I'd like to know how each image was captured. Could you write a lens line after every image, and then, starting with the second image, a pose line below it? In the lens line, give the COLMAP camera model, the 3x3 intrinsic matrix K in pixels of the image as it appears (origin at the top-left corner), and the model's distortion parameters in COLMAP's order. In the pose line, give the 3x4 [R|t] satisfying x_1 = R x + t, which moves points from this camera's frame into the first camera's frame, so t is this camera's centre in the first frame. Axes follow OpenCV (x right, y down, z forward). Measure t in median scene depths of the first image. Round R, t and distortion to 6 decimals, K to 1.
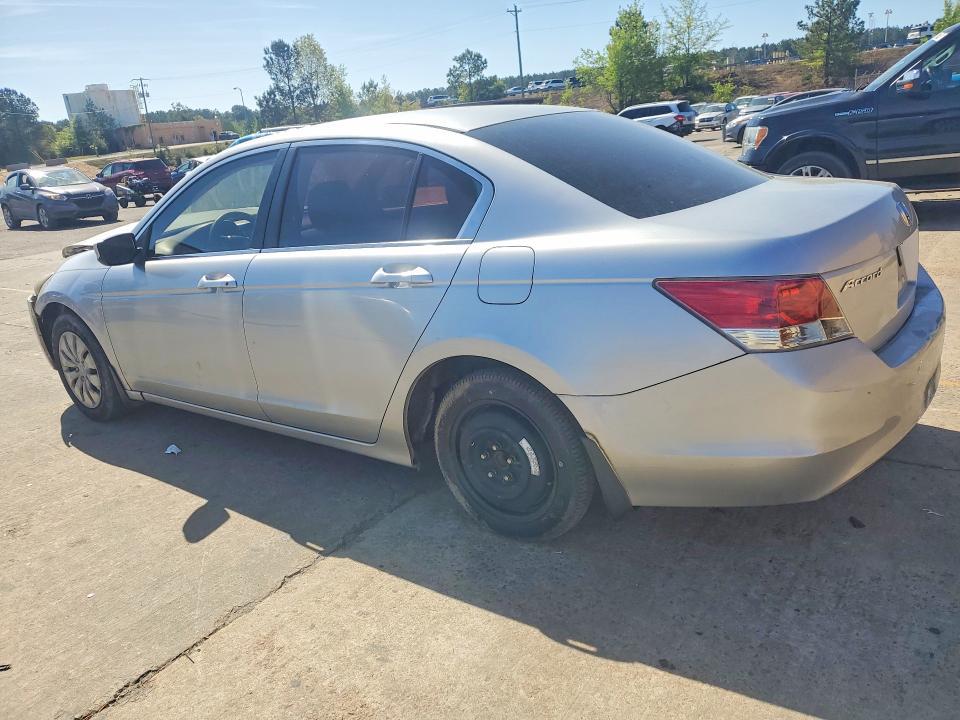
lens RADIAL K [[730.5, 0, 480.0], [0, 730.5, 360.0], [0, 0, 1]] dist [0.031993, -0.006992]
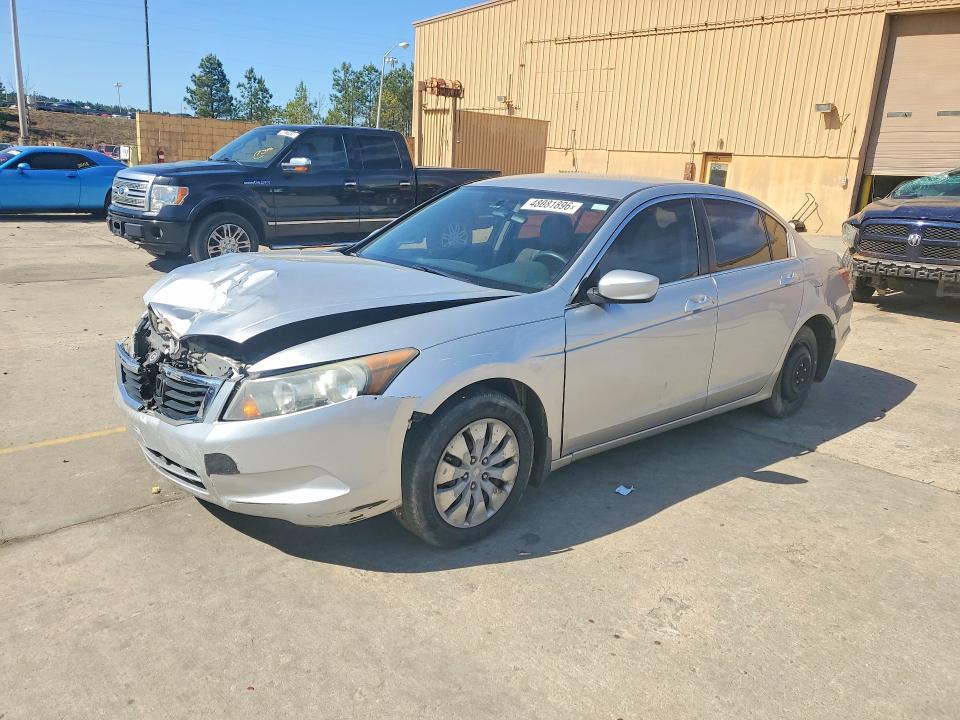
lens RADIAL K [[730.5, 0, 480.0], [0, 730.5, 360.0], [0, 0, 1]] dist [0.031993, -0.006992]
pose [[0.194560, -0.142334, 0.970509, -1.824167], [0.213147, 0.971909, 0.099809, -0.255739], [-0.957452, 0.187442, 0.219433, 1.204138]]
